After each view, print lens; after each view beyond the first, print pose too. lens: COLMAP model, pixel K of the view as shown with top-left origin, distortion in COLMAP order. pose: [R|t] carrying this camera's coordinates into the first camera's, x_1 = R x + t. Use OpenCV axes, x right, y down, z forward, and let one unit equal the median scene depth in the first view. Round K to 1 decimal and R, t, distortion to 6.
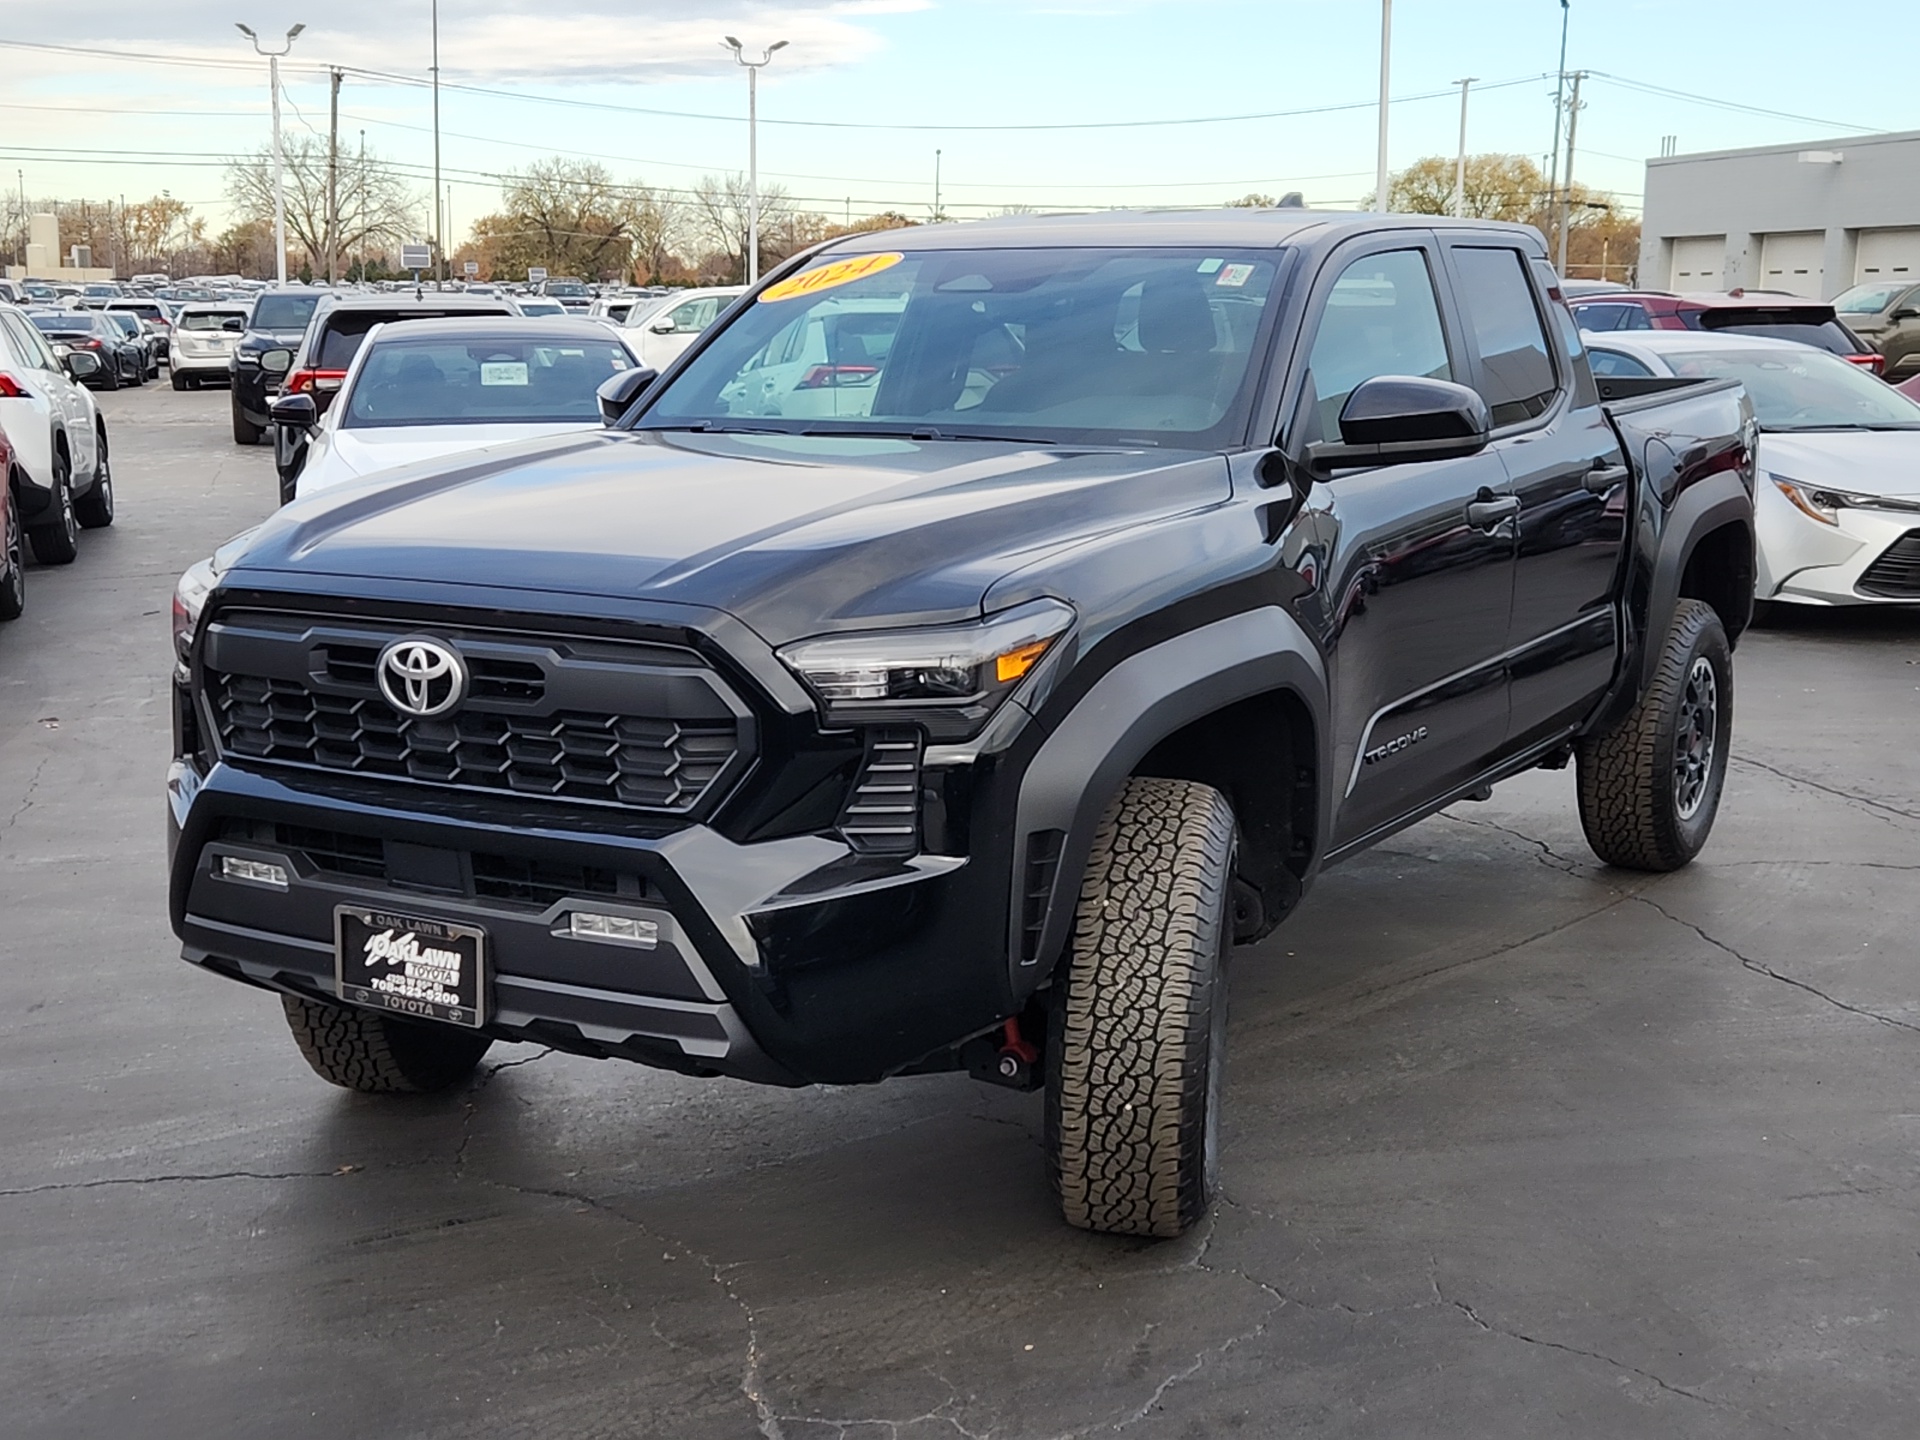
lens RADIAL K [[1704.0, 0, 977.7], [0, 1704.0, 723.0], [0, 0, 1]] dist [0.100642, -0.133002]
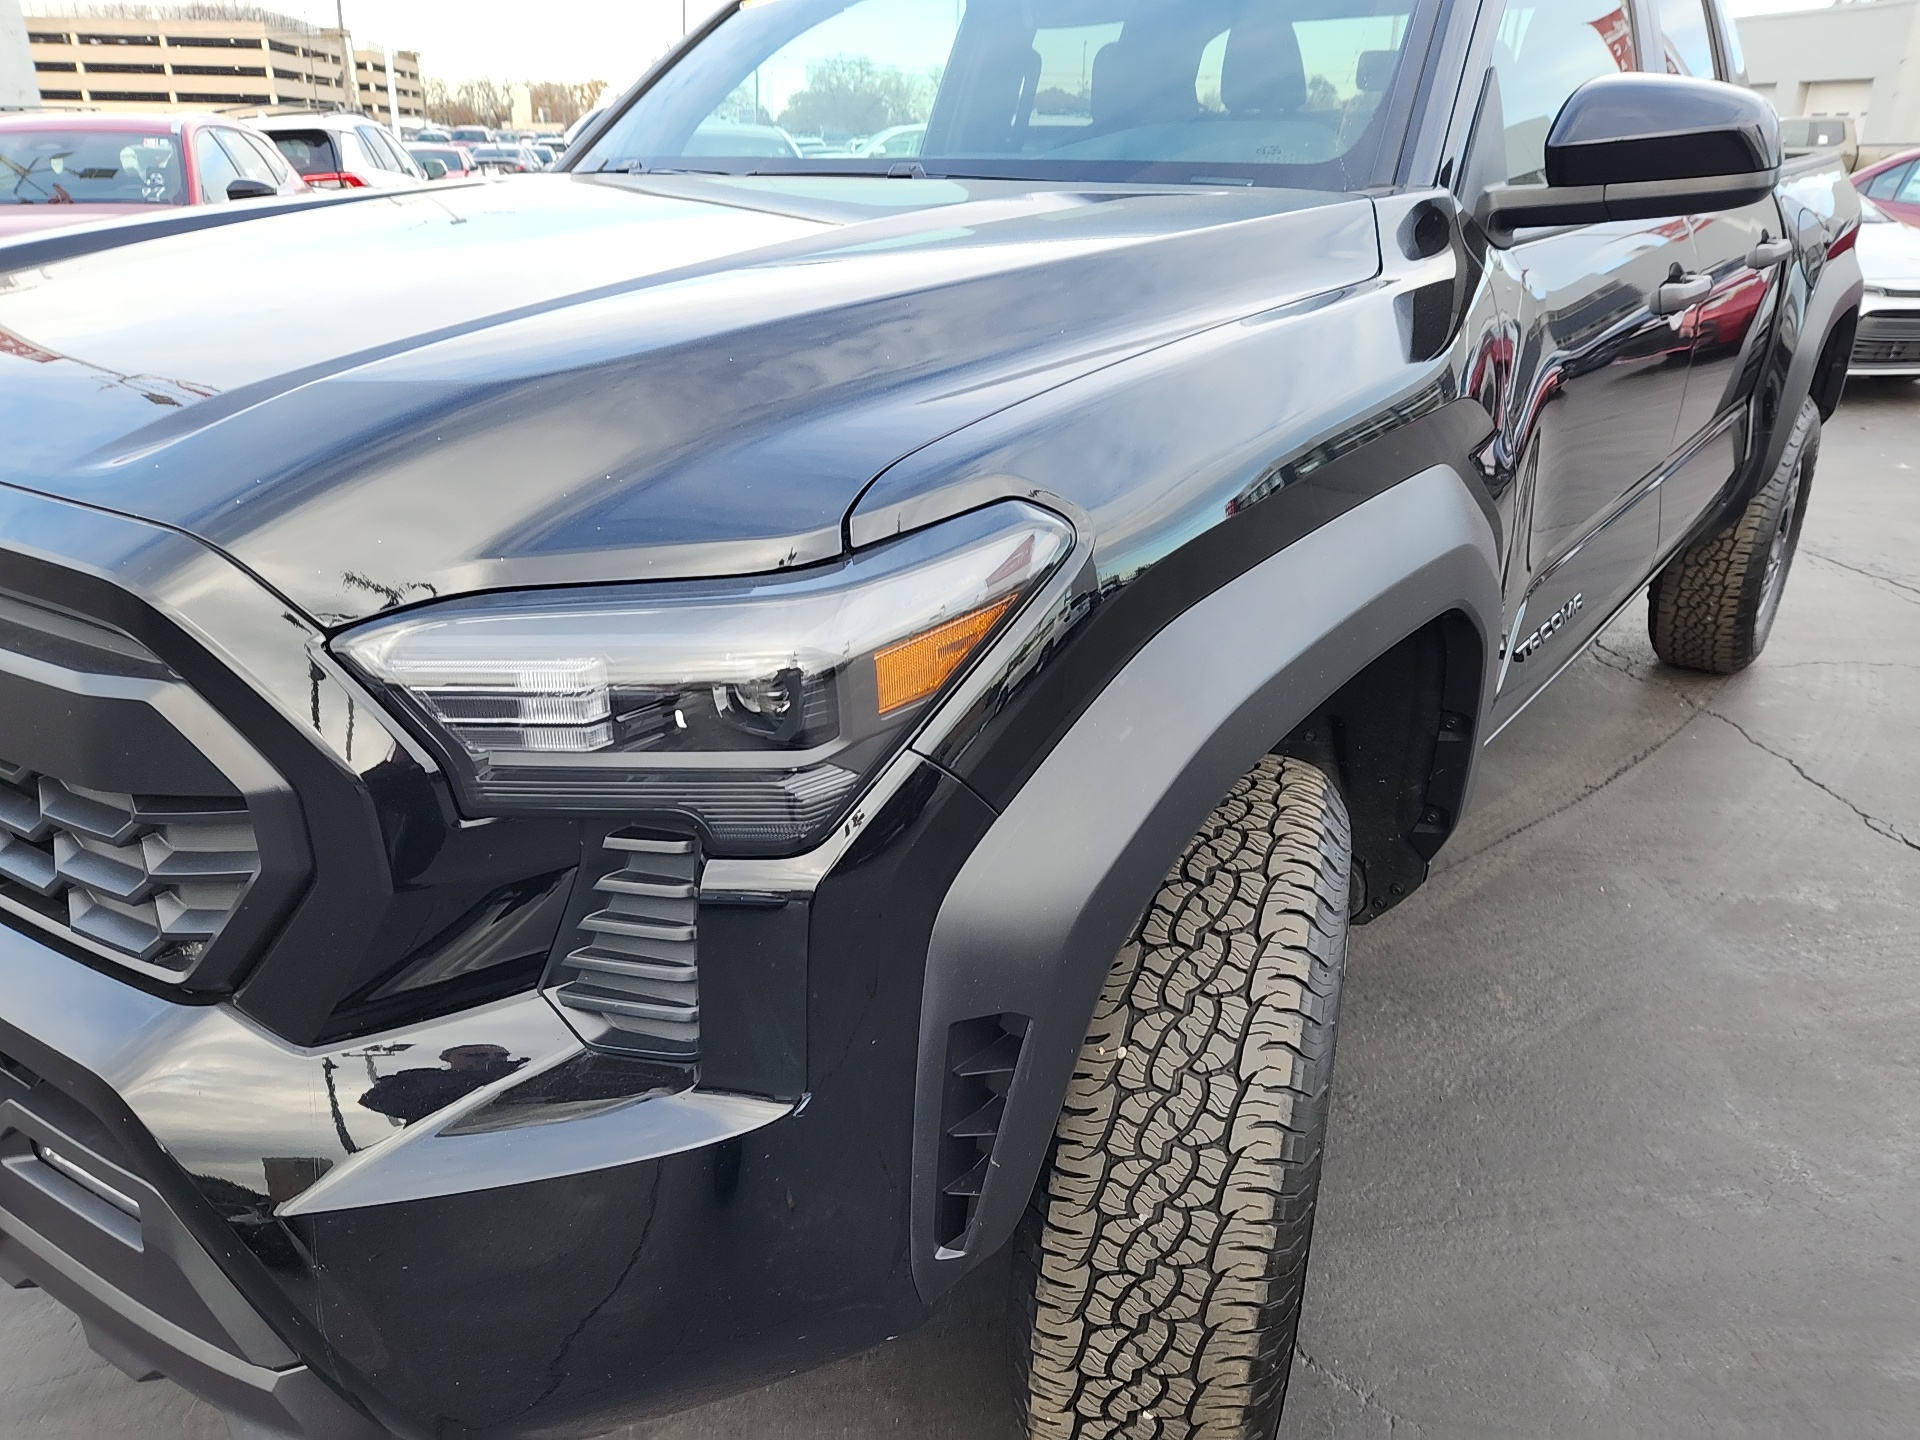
lens RADIAL K [[1530.1, 0, 984.6], [0, 1530.1, 736.6], [0, 0, 1]] dist [0.079756, -0.089879]
pose [[0.998862, 0.031648, -0.035678, 0.046156], [-0.025311, 0.985825, 0.165855, -0.072120], [0.040421, -0.164763, 0.985505, 0.540782]]
